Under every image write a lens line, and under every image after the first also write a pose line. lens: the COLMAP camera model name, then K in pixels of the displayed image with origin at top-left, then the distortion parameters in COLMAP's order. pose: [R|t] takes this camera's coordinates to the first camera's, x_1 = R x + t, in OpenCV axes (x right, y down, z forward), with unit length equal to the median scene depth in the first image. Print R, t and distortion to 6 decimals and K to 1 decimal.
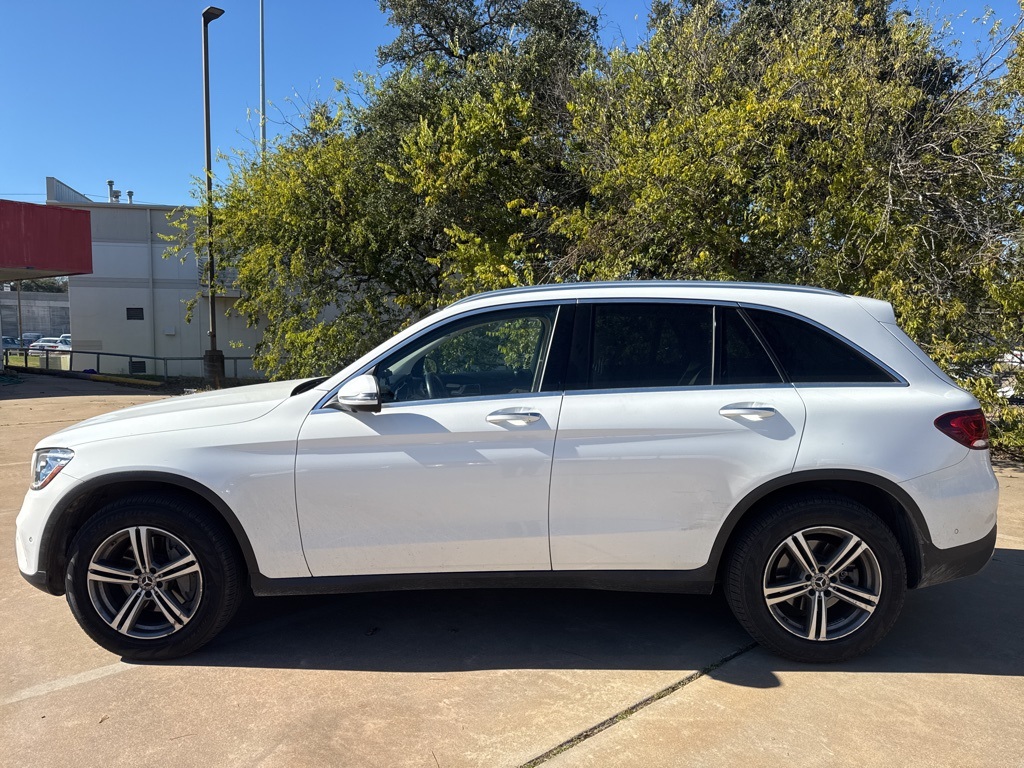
lens RADIAL K [[725.8, 0, 509.6], [0, 725.8, 386.6], [0, 0, 1]] dist [0.056488, -0.062766]
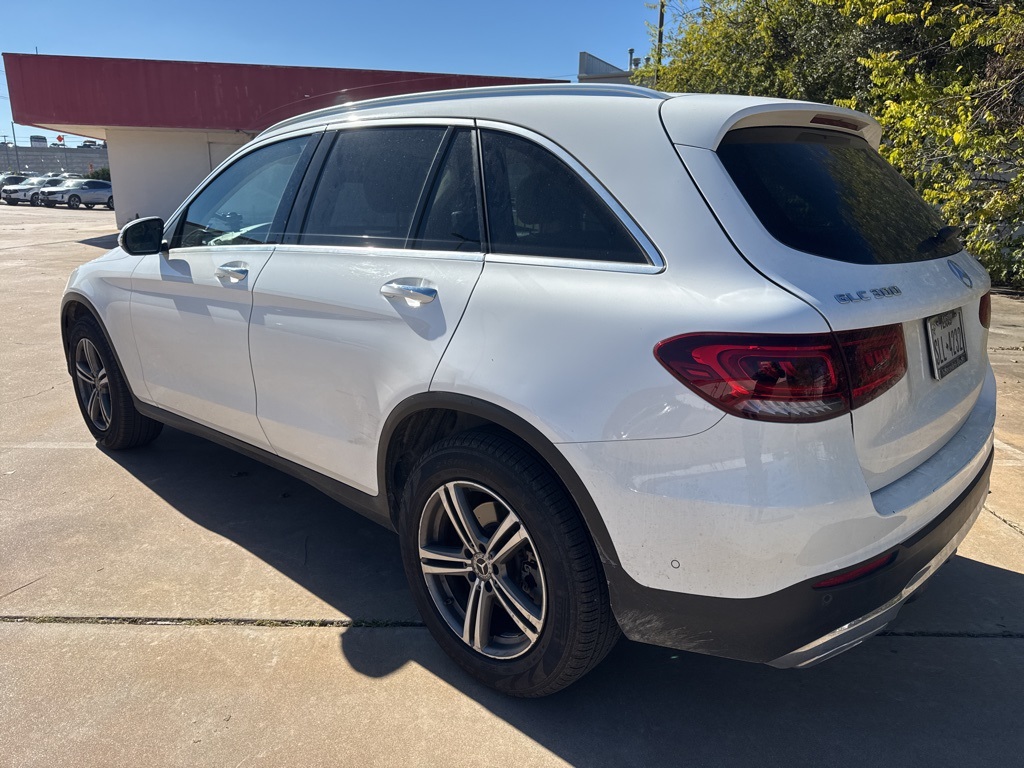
lens RADIAL K [[725.8, 0, 509.6], [0, 725.8, 386.6], [0, 0, 1]] dist [0.056488, -0.062766]
pose [[0.742519, 0.177395, -0.645908, 0.831531], [-0.063428, 0.978581, 0.195846, -0.015987], [0.666816, -0.104451, 0.737867, 0.560694]]
